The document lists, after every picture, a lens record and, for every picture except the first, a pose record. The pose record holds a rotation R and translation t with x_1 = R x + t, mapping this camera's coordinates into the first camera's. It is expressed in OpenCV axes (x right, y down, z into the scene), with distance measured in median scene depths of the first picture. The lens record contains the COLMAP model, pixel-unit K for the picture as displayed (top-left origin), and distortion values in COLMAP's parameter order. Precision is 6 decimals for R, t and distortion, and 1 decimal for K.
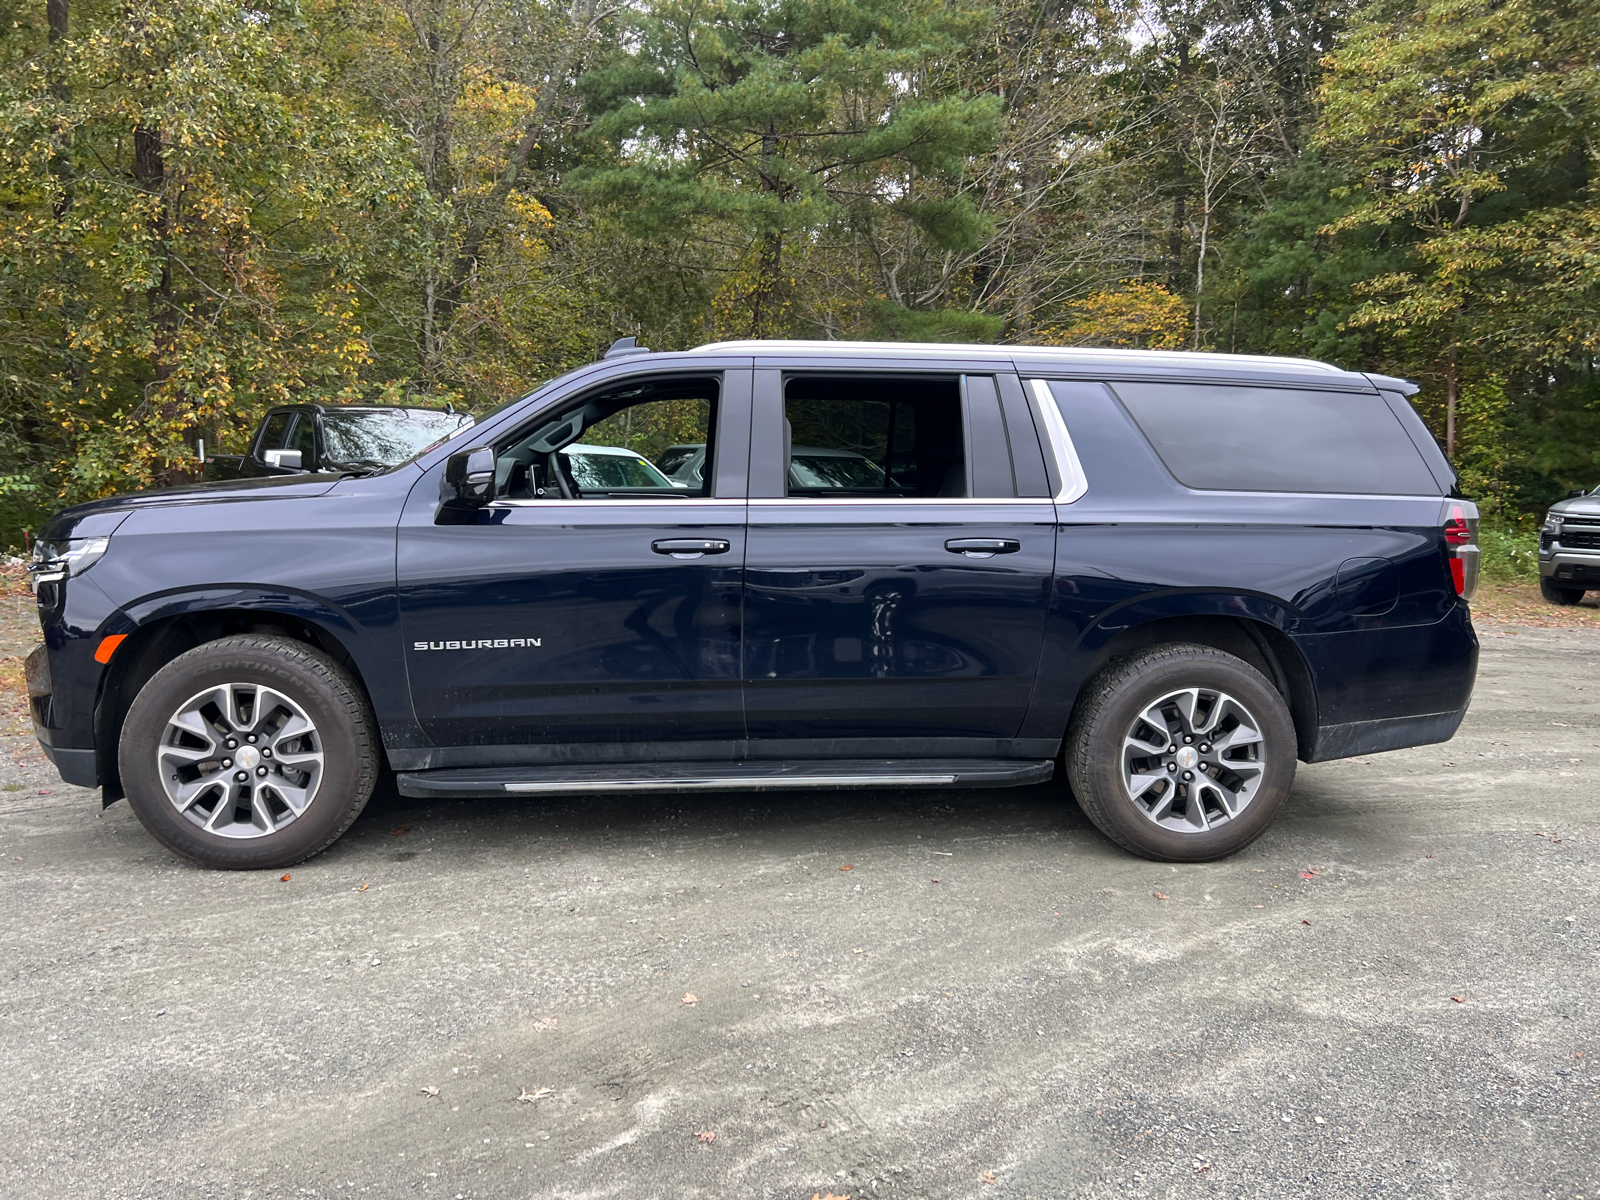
lens RADIAL K [[1203.5, 0, 787.2], [0, 1203.5, 596.6], [0, 0, 1]] dist [0.043735, -0.052843]
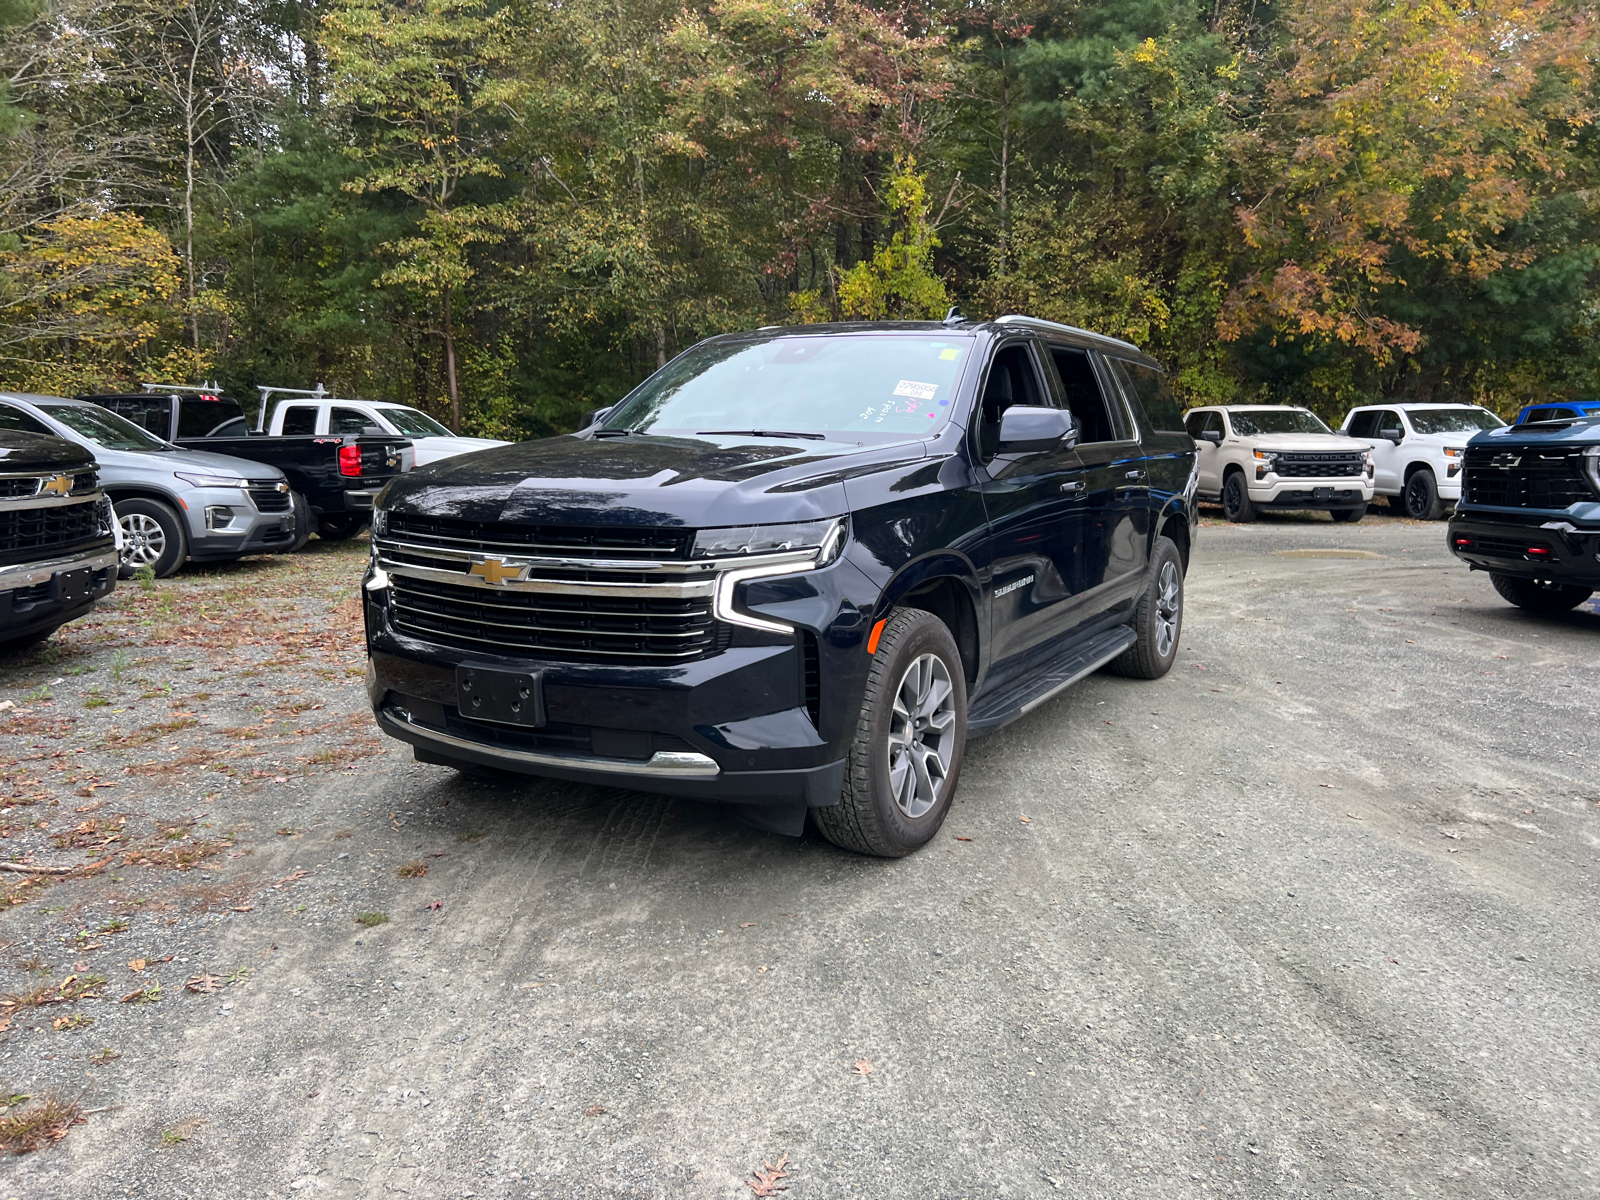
lens RADIAL K [[1203.5, 0, 789.0], [0, 1203.5, 592.4], [0, 0, 1]] dist [0.043735, -0.052843]
pose [[0.581735, -0.127809, 0.803274, -0.328558], [0.096140, 0.991459, 0.088126, -0.018526], [-0.807676, 0.025961, 0.589054, 0.134490]]
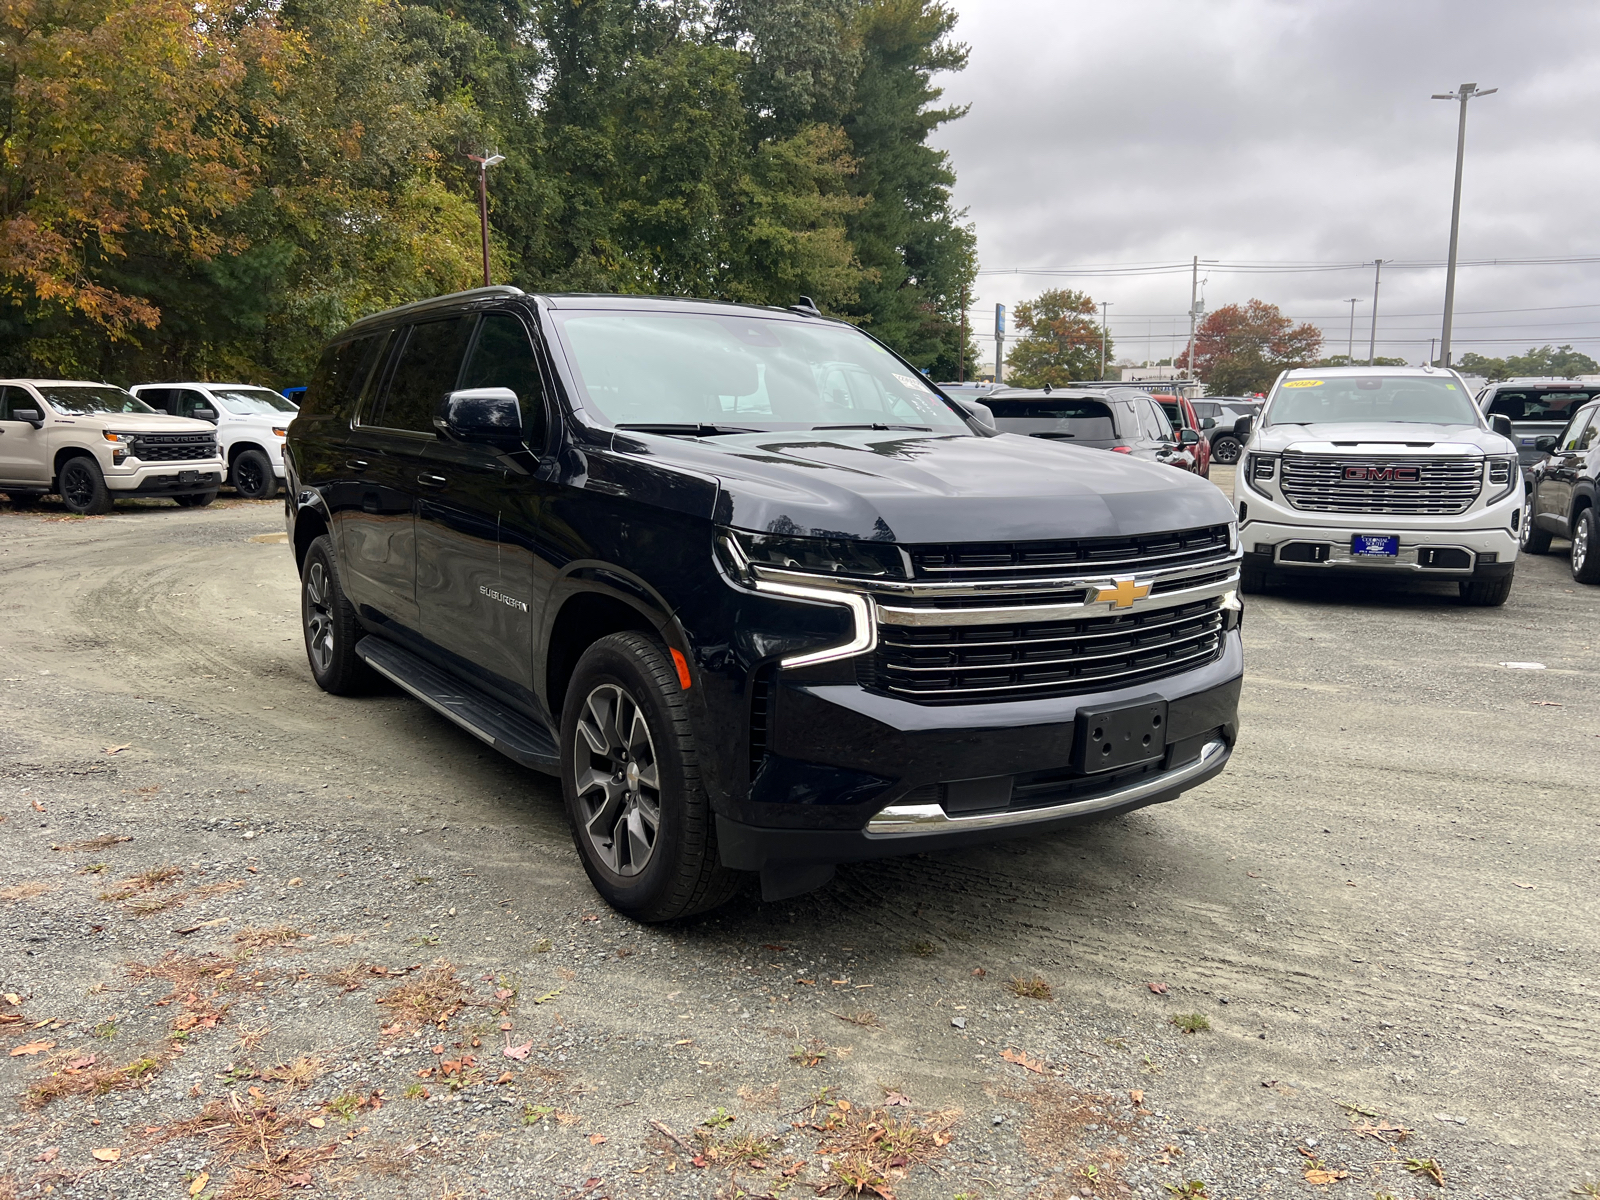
lens RADIAL K [[1203.5, 0, 805.2], [0, 1203.5, 612.2], [0, 0, 1]] dist [0.043735, -0.052843]
pose [[-0.491832, -0.164749, 0.854961, -0.319014], [0.072852, 0.970705, 0.228963, -0.060417], [-0.867637, 0.174897, -0.465422, 0.512411]]
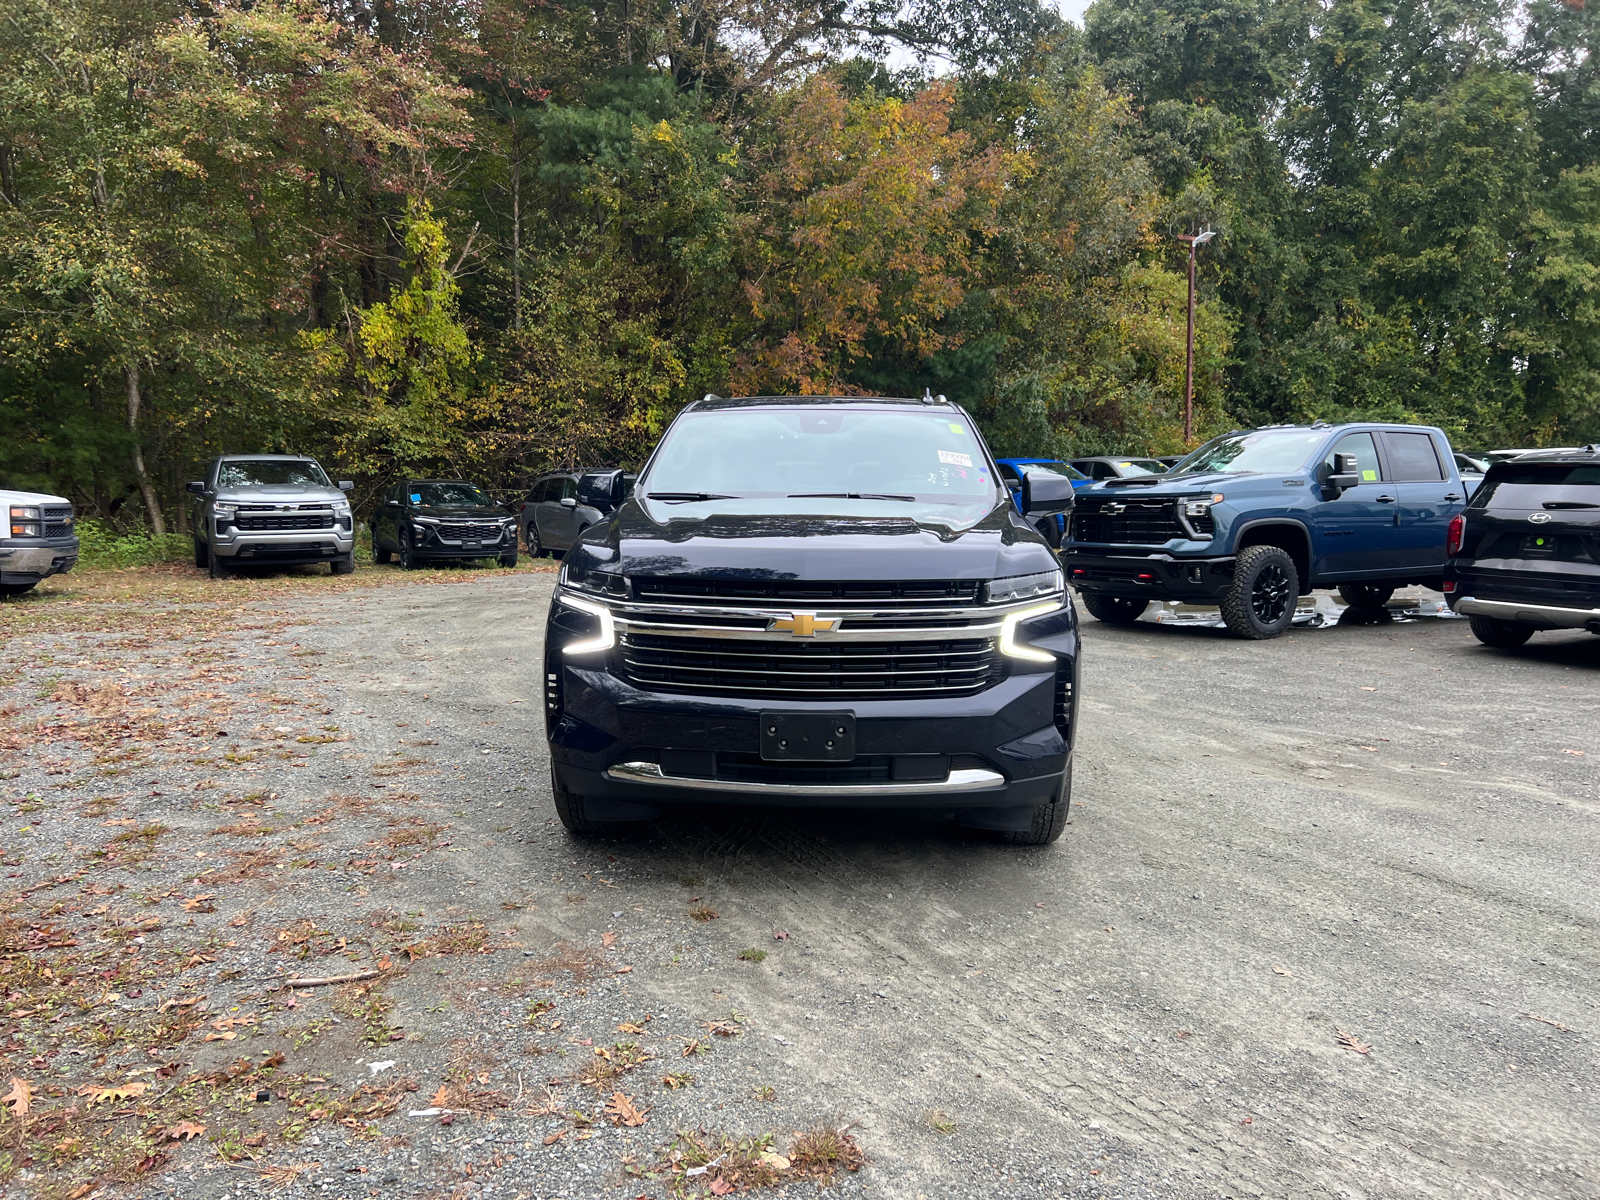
lens RADIAL K [[1203.5, 0, 788.5], [0, 1203.5, 602.9], [0, 0, 1]] dist [0.043735, -0.052843]
pose [[0.143388, -0.122281, 0.982083, -0.442856], [0.103188, 0.988776, 0.108048, -0.043873], [-0.984272, 0.085846, 0.154397, 0.305370]]
